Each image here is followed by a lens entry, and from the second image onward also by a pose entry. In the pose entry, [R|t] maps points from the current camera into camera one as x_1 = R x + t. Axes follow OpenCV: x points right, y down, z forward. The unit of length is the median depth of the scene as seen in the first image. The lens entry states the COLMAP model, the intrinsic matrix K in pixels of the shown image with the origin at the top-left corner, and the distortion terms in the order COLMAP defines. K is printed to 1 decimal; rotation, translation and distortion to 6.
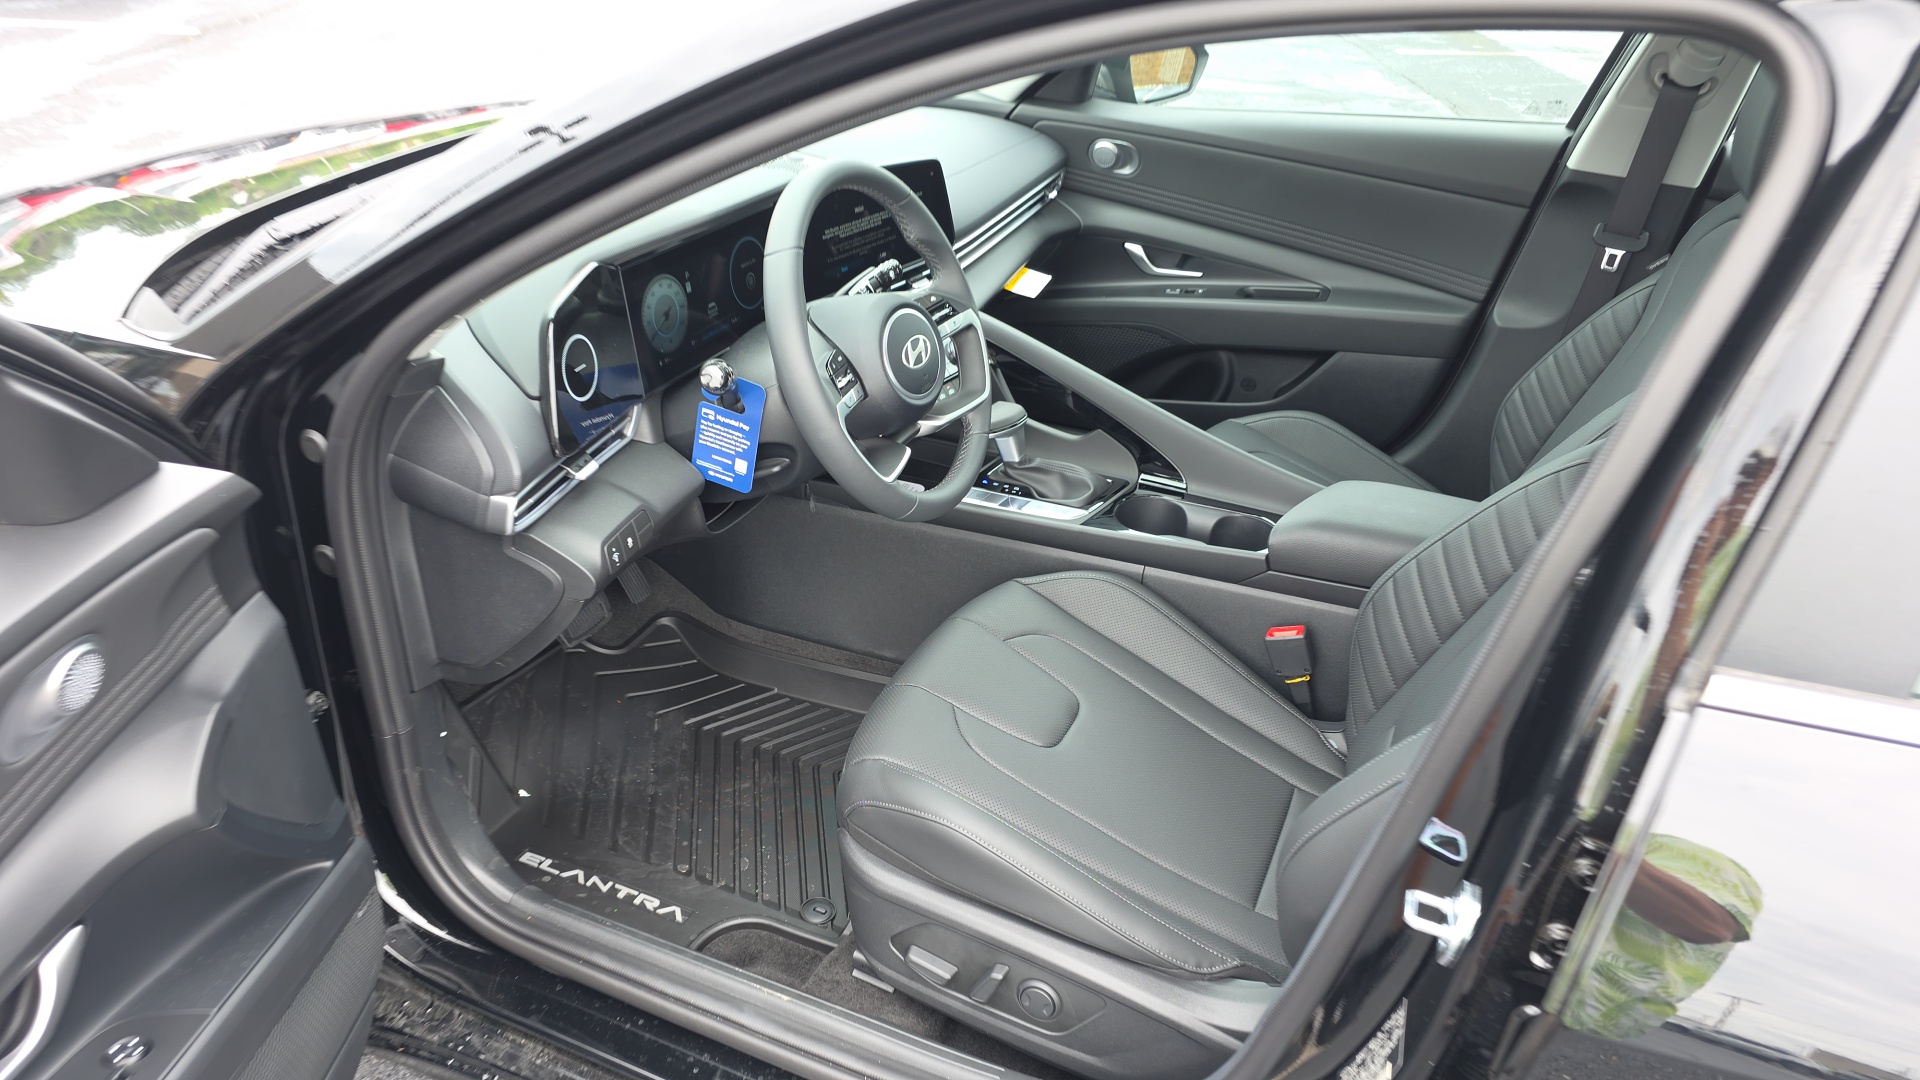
lens RADIAL K [[1309.4, 0, 959.5], [0, 1309.4, 543.2], [0, 0, 1]] dist [0.054251, -0.060261]
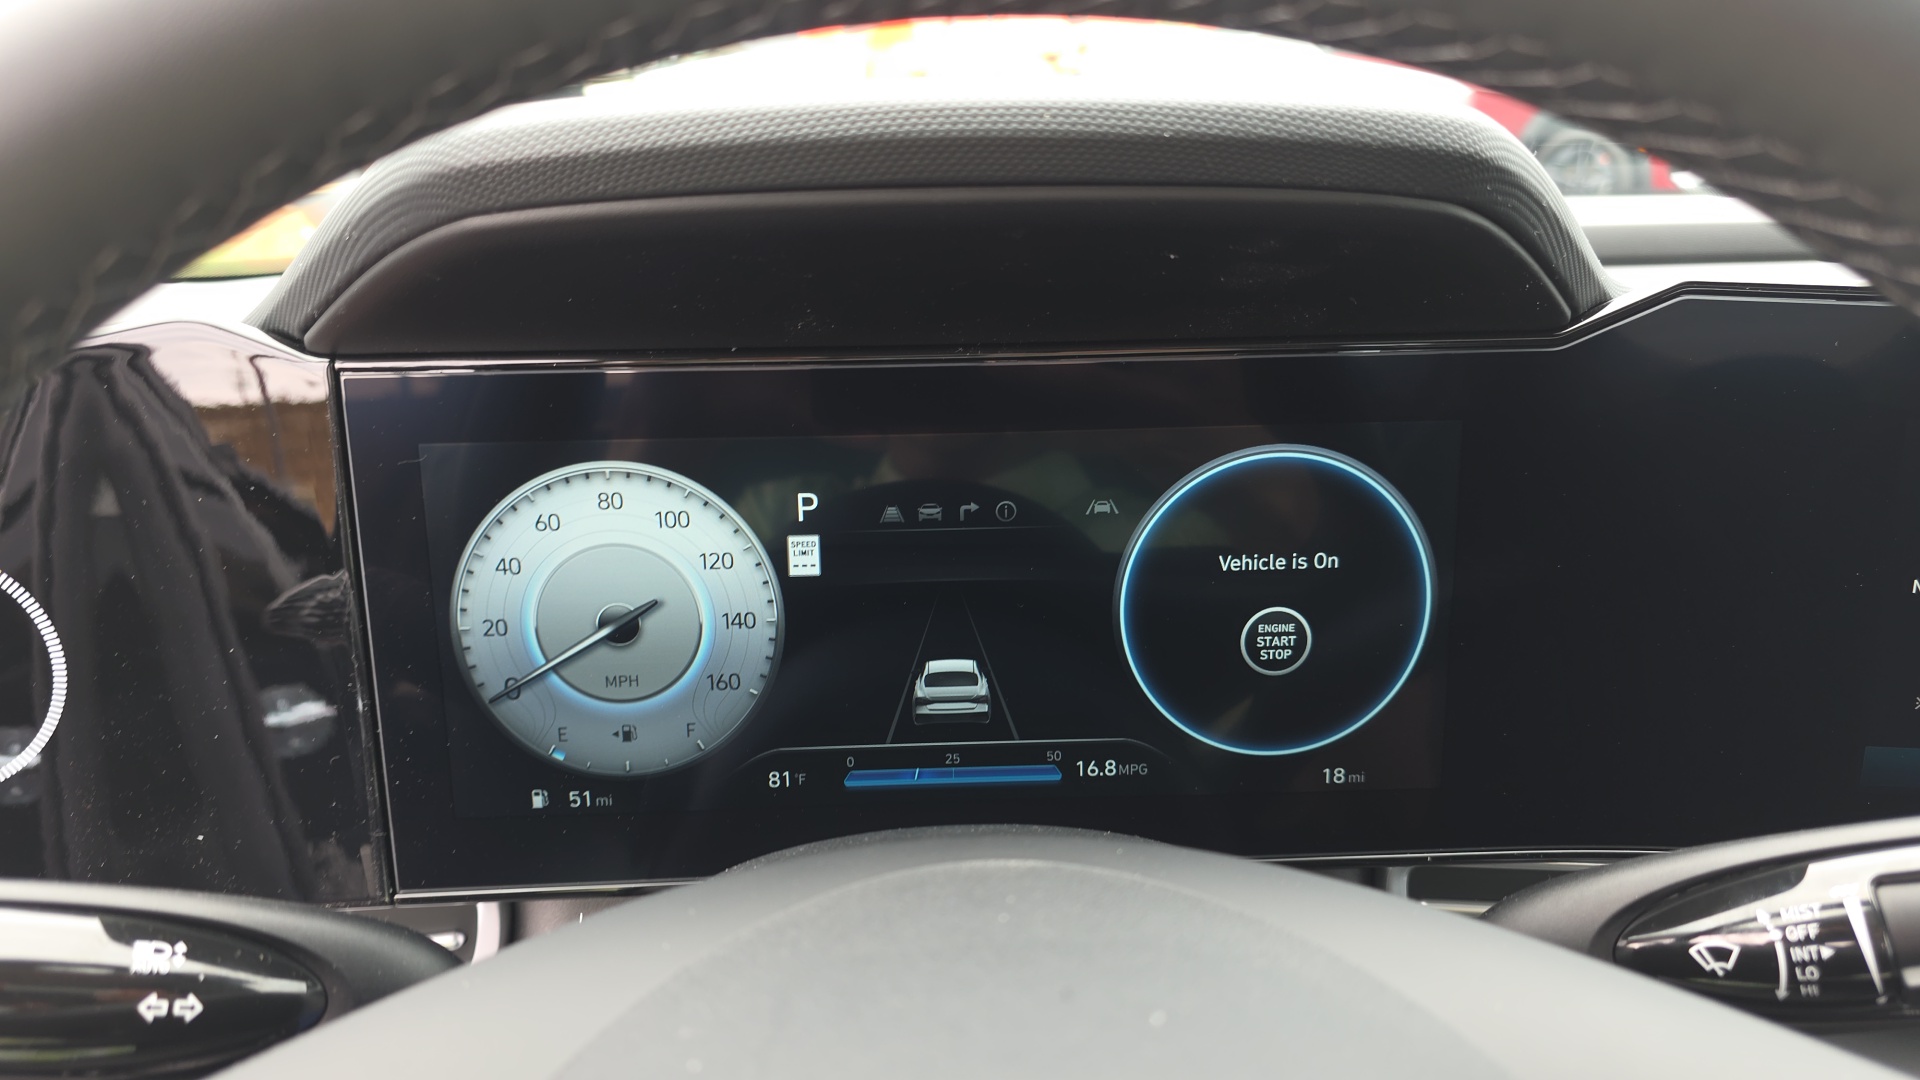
lens RADIAL K [[1309.4, 0, 947.4], [0, 1309.4, 567.4], [0, 0, 1]] dist [0.054251, -0.060261]
pose [[0.447377, 0.254612, -0.857337, 0.001742], [-0.410102, 0.910298, 0.056340, -0.131751], [0.794777, 0.326390, 0.511663, 0.550907]]
